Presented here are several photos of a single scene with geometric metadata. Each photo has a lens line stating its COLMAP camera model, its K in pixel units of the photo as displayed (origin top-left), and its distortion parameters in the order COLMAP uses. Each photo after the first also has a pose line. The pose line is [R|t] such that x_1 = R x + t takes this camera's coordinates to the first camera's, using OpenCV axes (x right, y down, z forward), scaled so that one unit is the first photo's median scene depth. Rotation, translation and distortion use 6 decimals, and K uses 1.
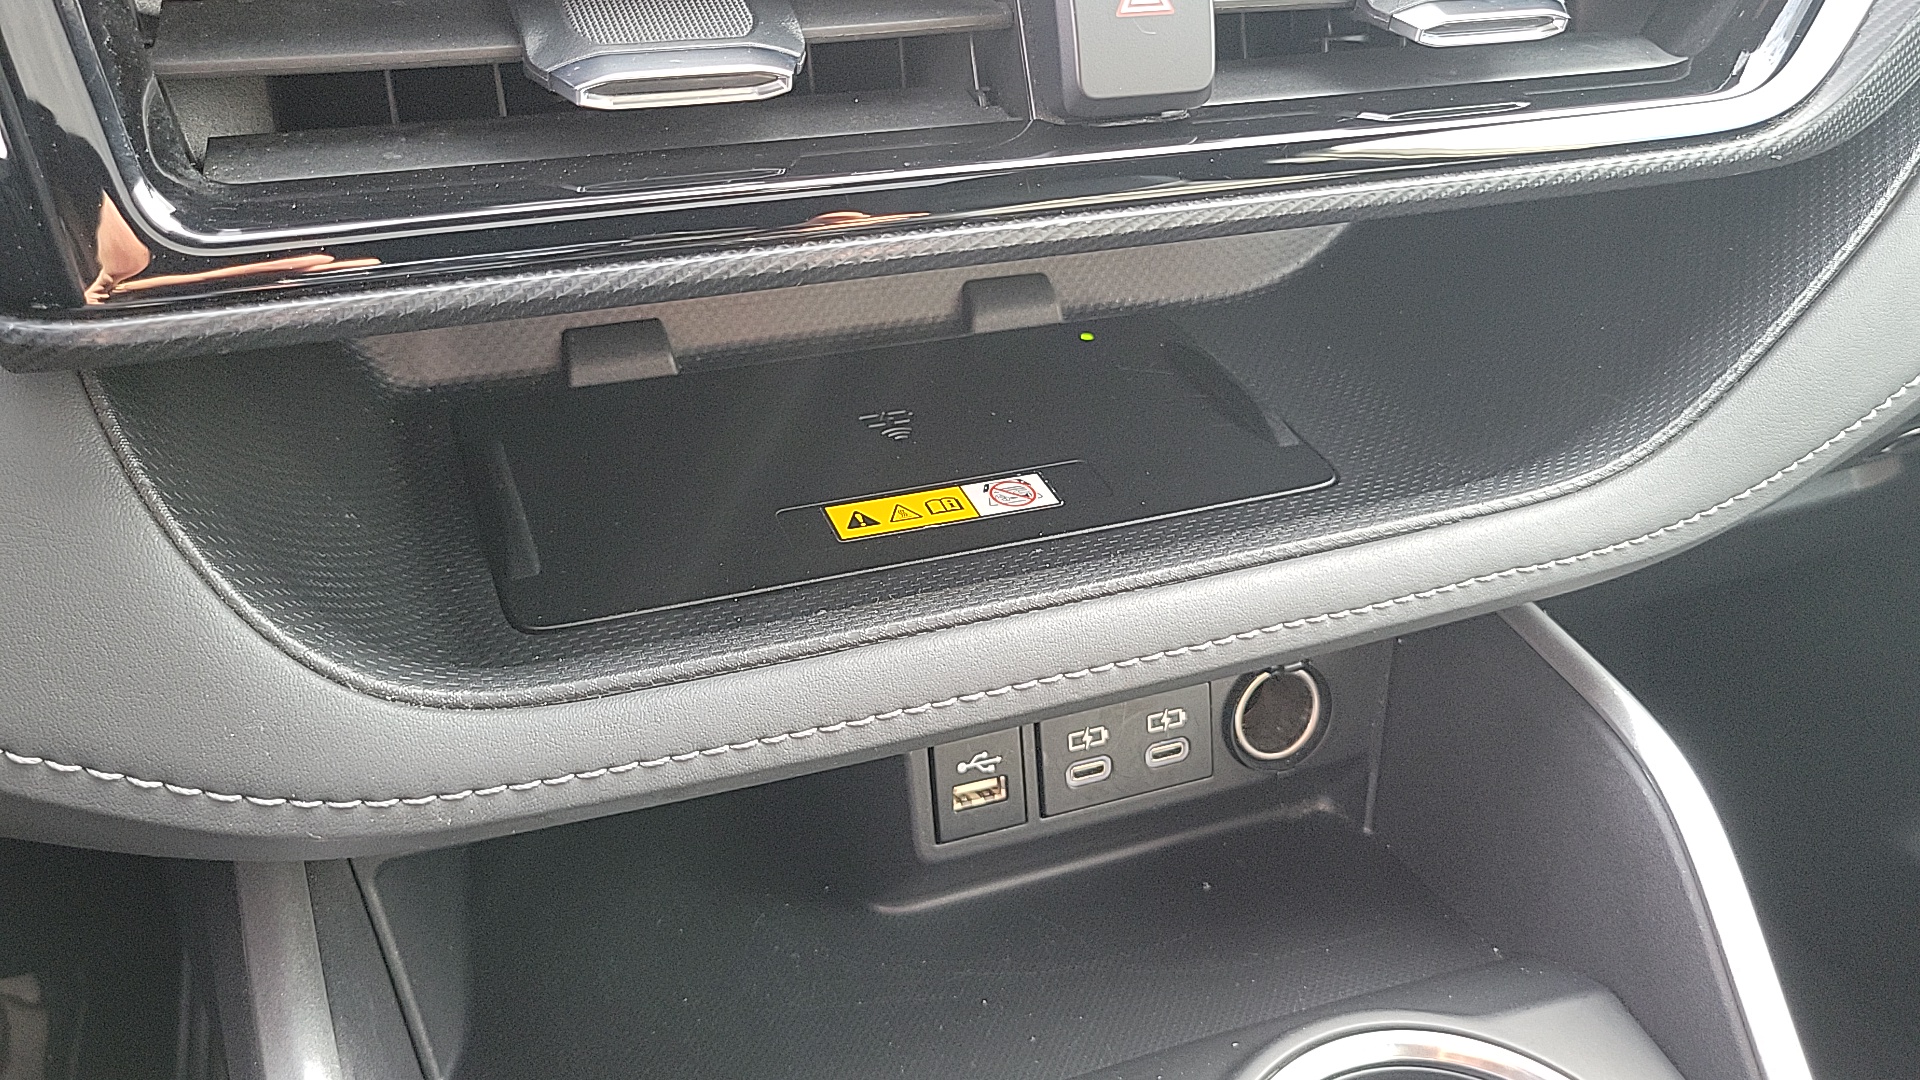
lens RADIAL K [[1583.9, 0, 965.2], [0, 1583.9, 542.5], [0, 0, 1]] dist [0.029175, -0.019306]
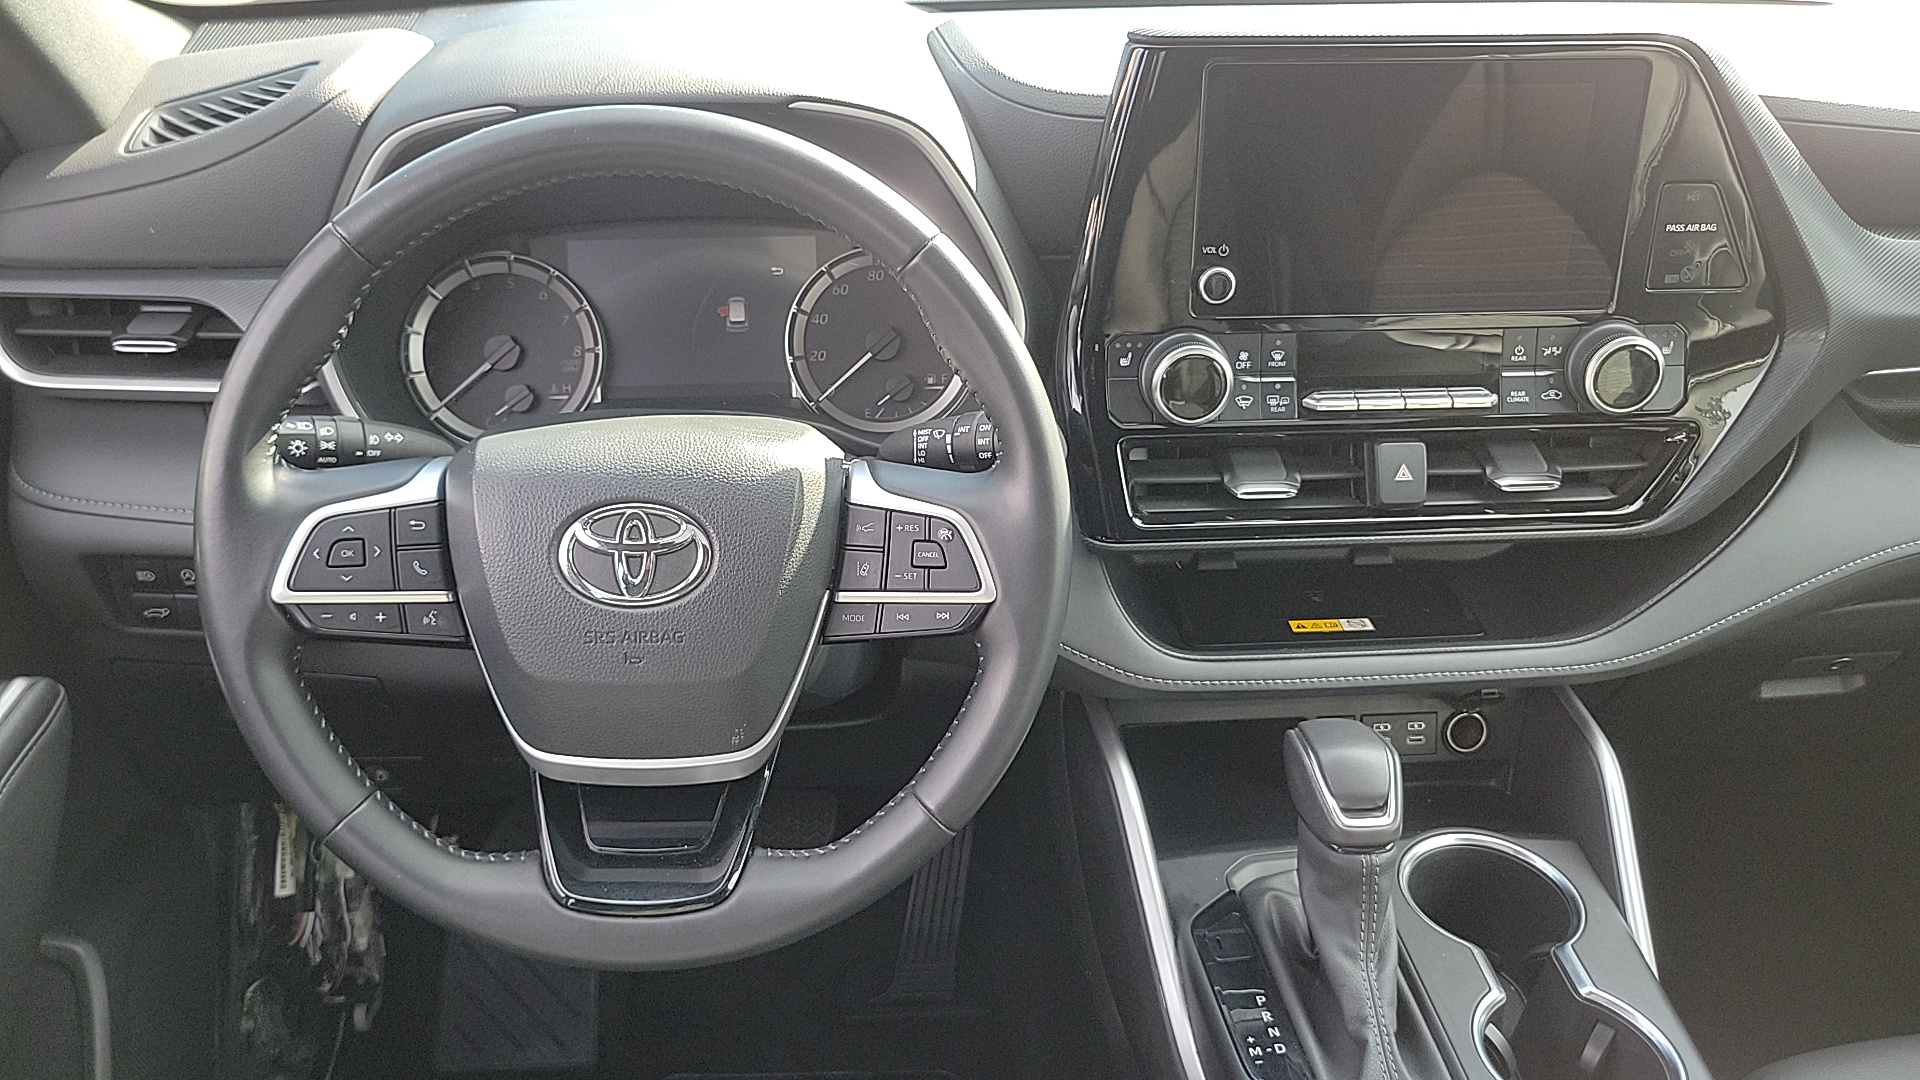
lens RADIAL K [[1583.9, 0, 952.8], [0, 1583.9, 545.3], [0, 0, 1]] dist [0.029175, -0.019306]
pose [[0.954679, 0.099375, -0.280558, 0.118764], [-0.130796, 0.986795, -0.095541, 0.189720], [0.267359, 0.127907, 0.955070, -1.850772]]
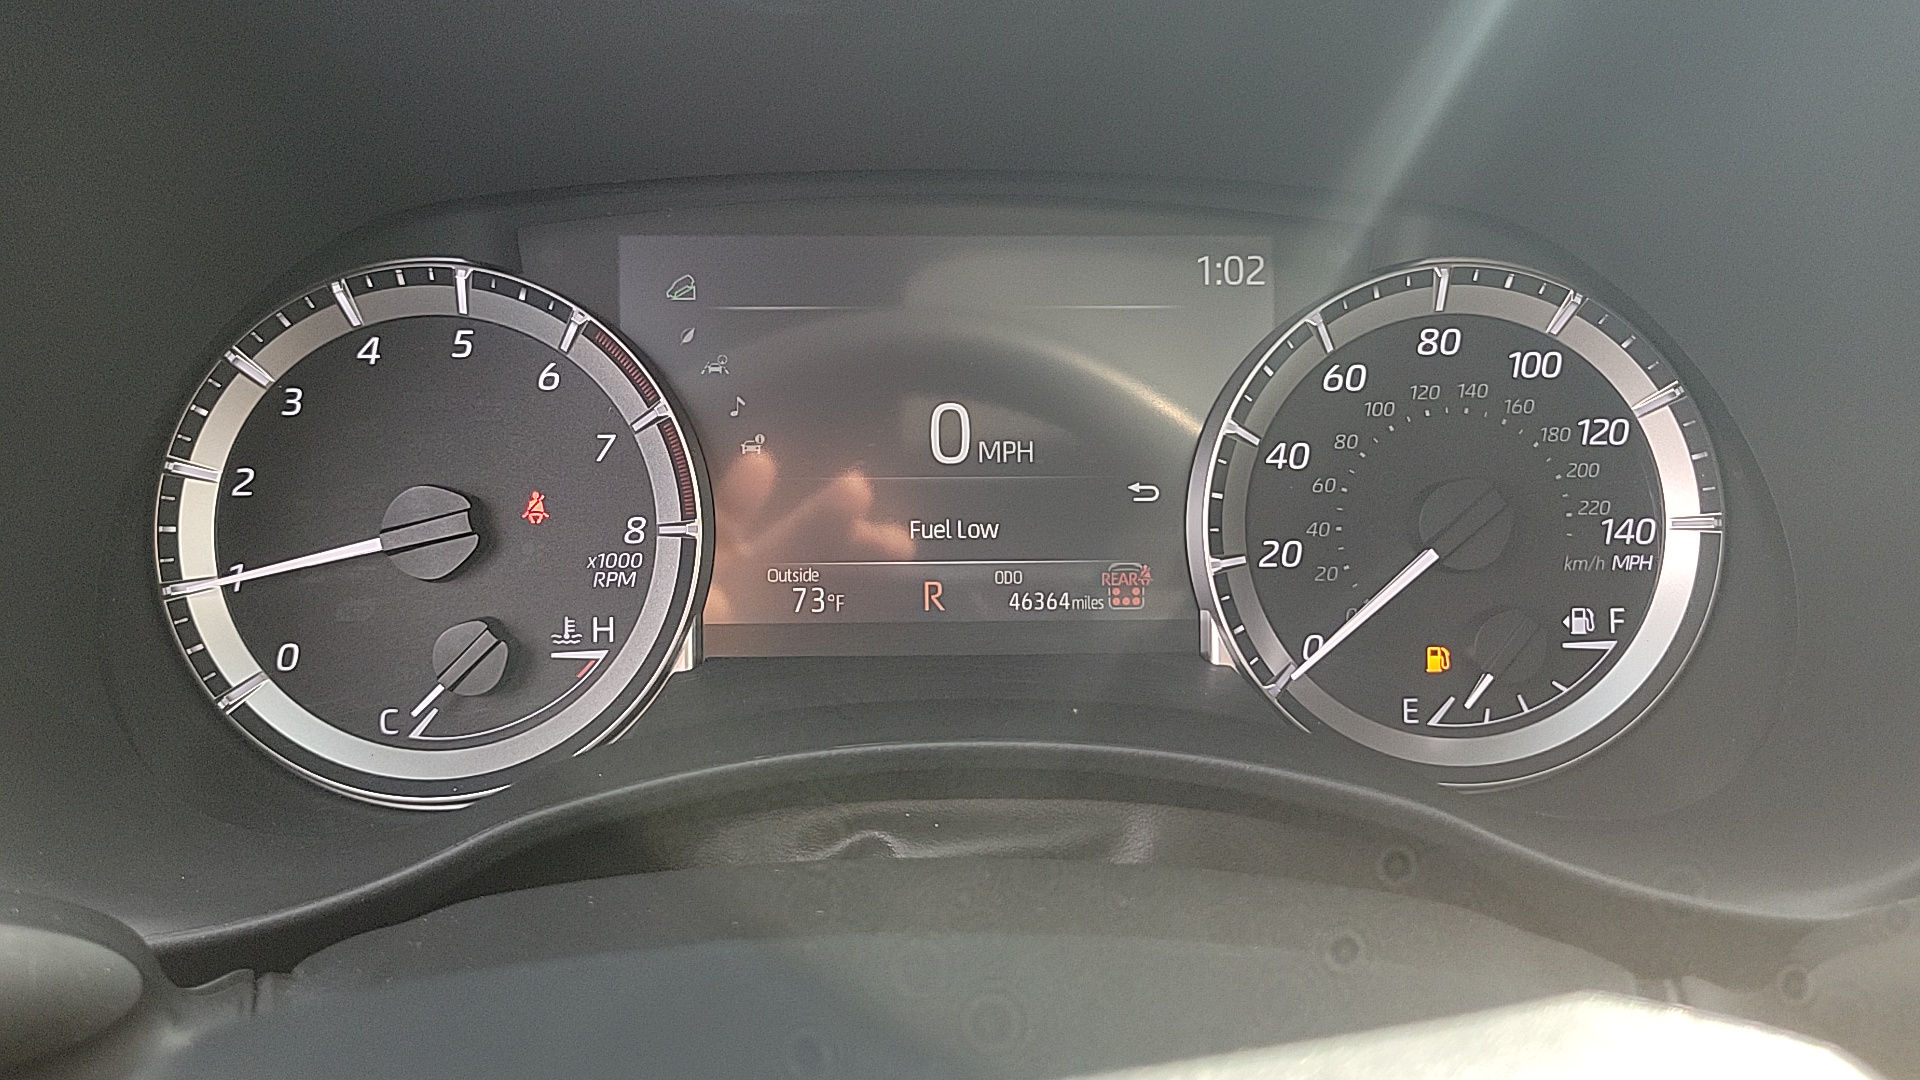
lens RADIAL K [[1583.9, 0, 973.3], [0, 1583.9, 526.3], [0, 0, 1]] dist [0.029175, -0.019306]
pose [[0.944714, 0.106409, -0.310149, -0.799700], [-0.155308, 0.978259, -0.137435, -0.221946], [0.288782, 0.178005, 0.940701, -0.315093]]
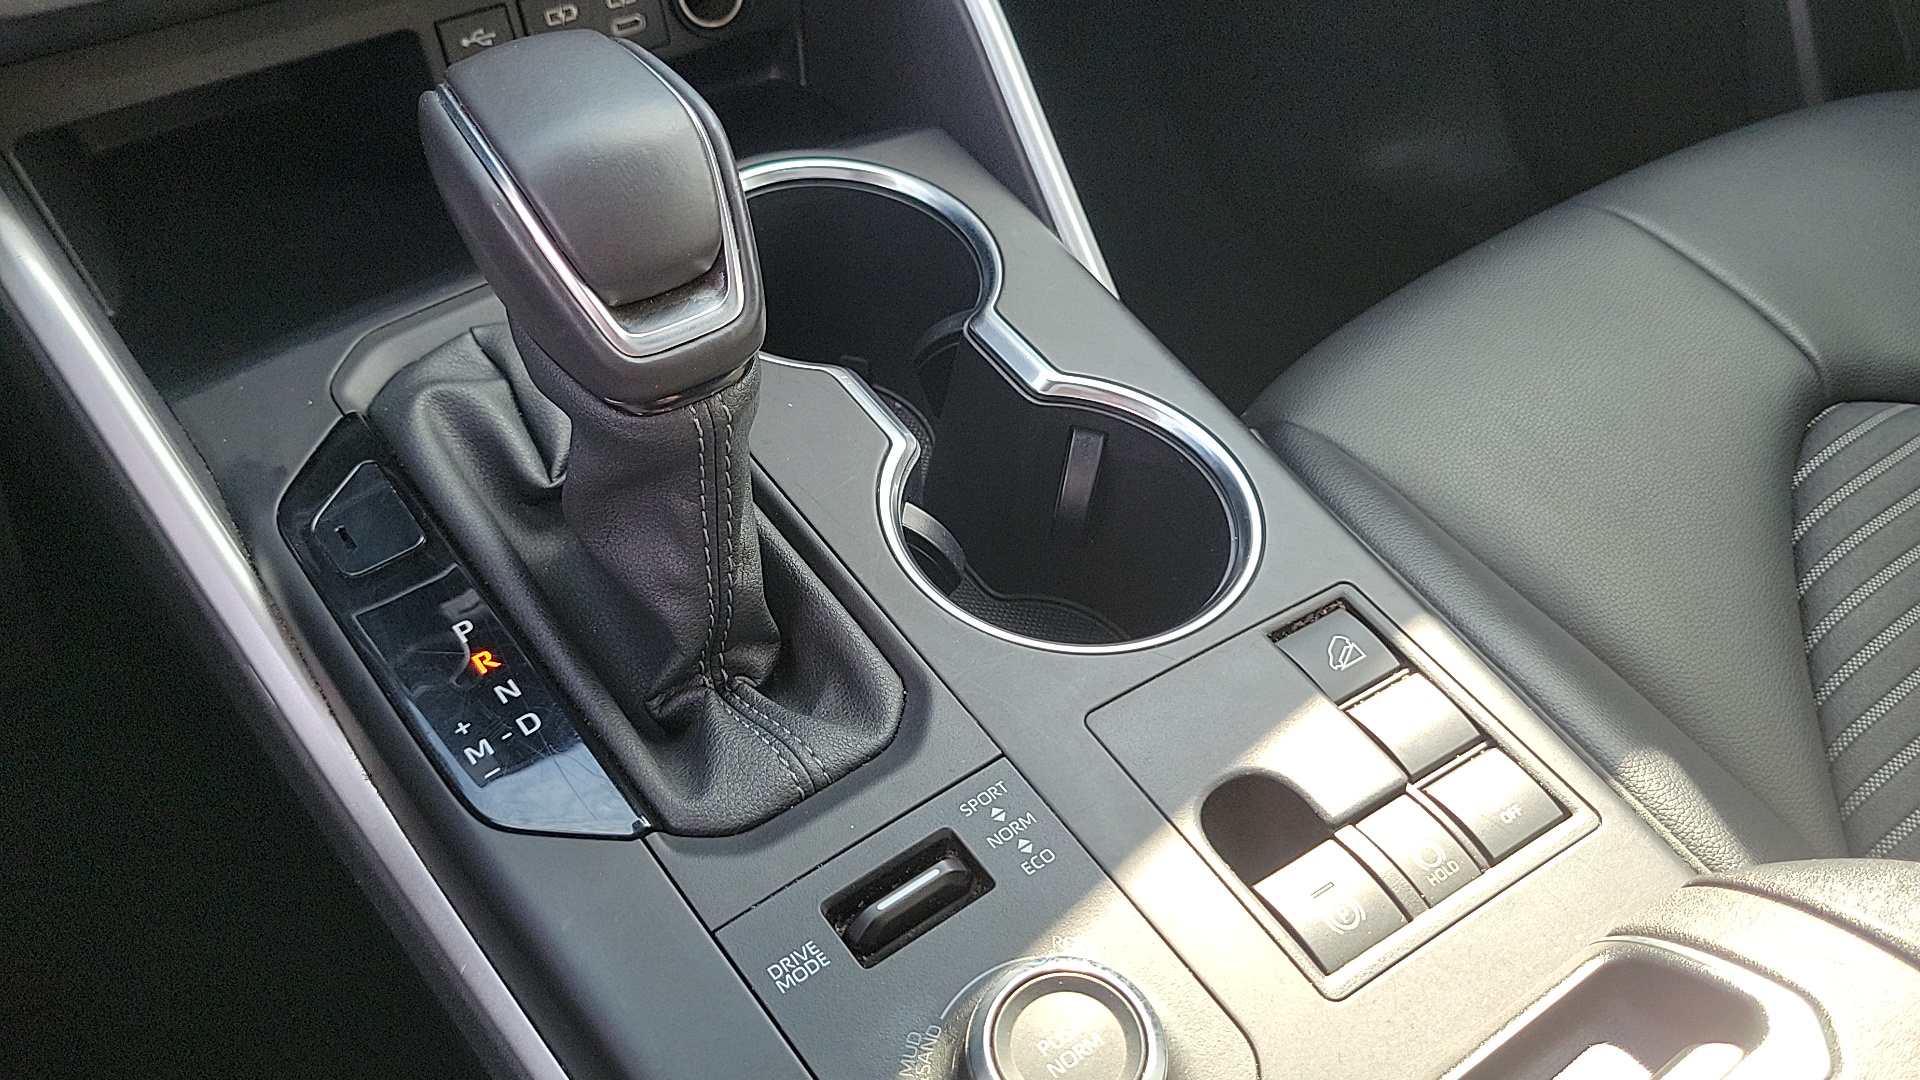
lens RADIAL K [[1583.9, 0, 971.7], [0, 1583.9, 533.3], [0, 0, 1]] dist [0.029175, -0.019306]
pose [[0.971171, -0.176674, 0.160040, 0.136585], [0.131022, 0.956463, 0.260791, 0.267121], [-0.199148, -0.232304, 0.952037, -0.502060]]
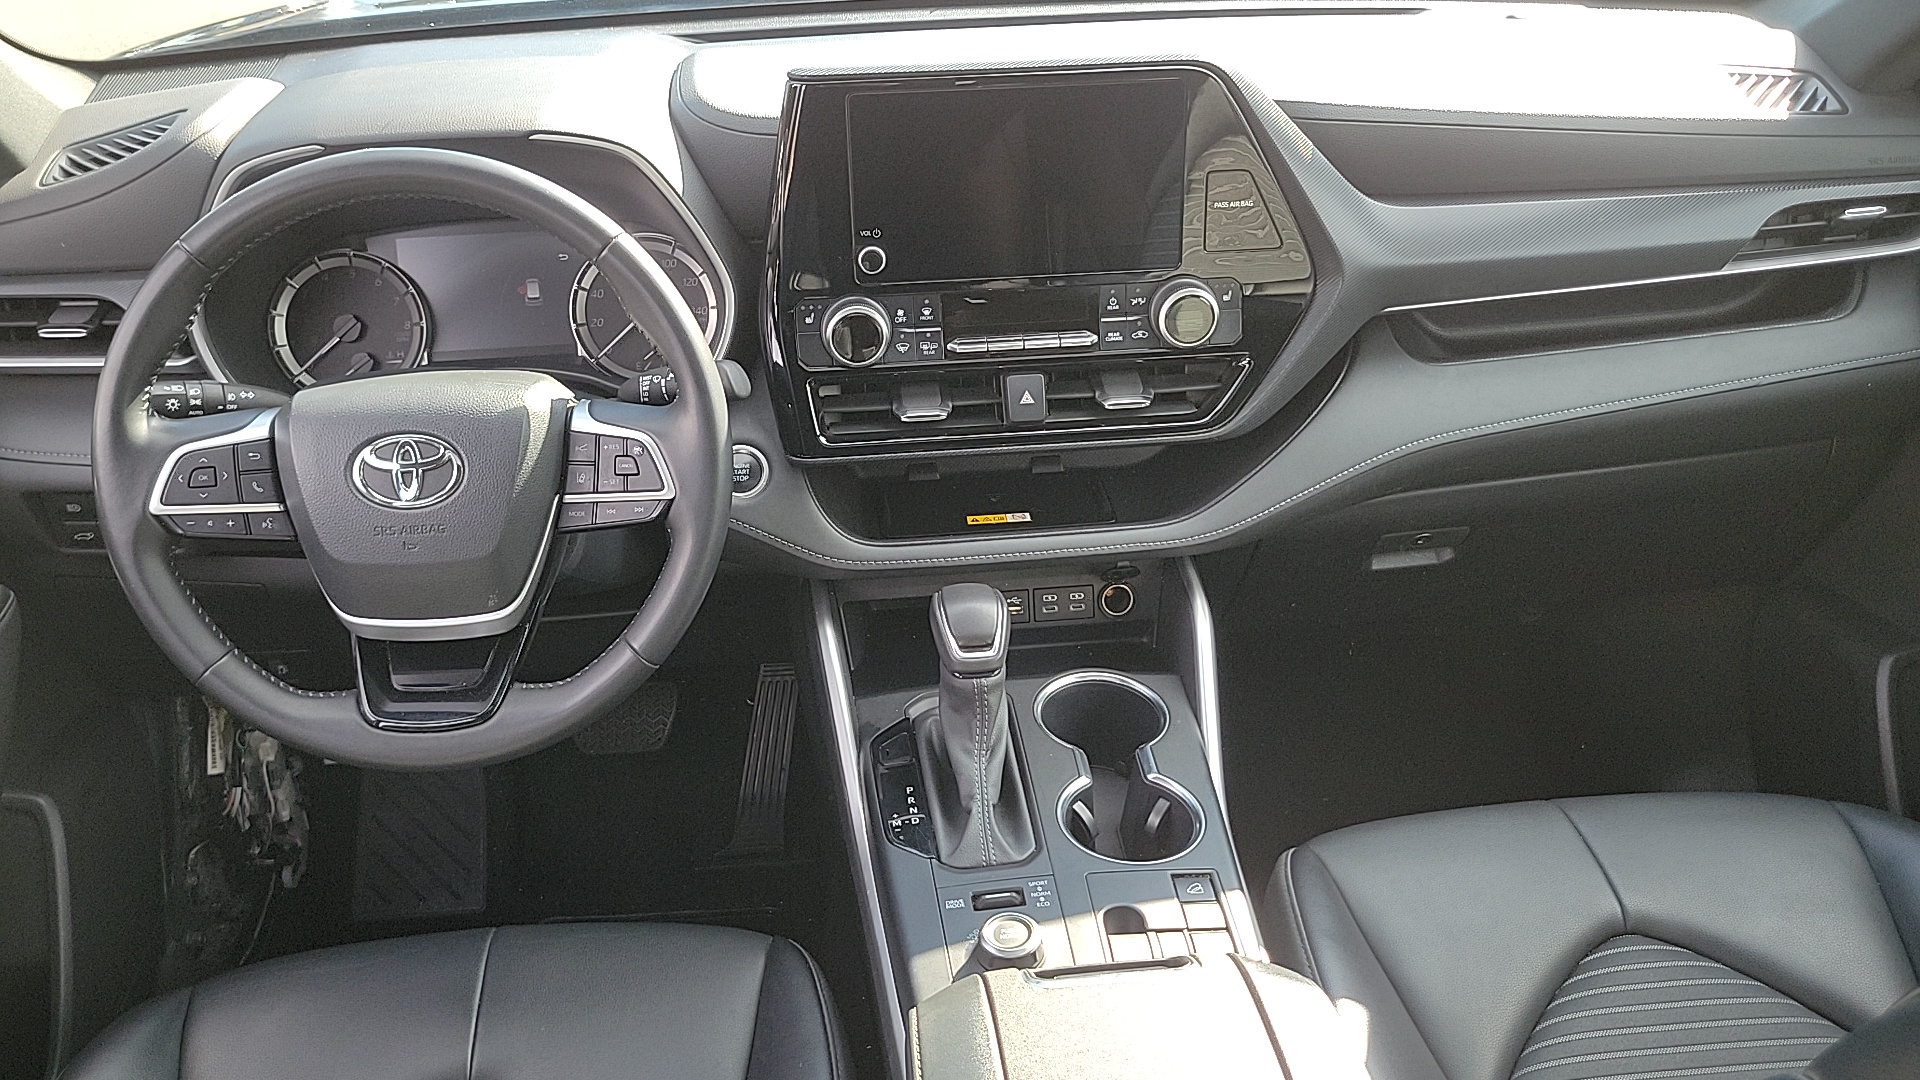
lens RADIAL K [[1583.9, 0, 955.8], [0, 1583.9, 541.7], [0, 0, 1]] dist [0.029175, -0.019306]
pose [[0.957114, 0.074207, -0.280048, 0.893798], [-0.097725, 0.992681, -0.070954, 0.290590], [0.272733, 0.095279, 0.957360, -2.451482]]
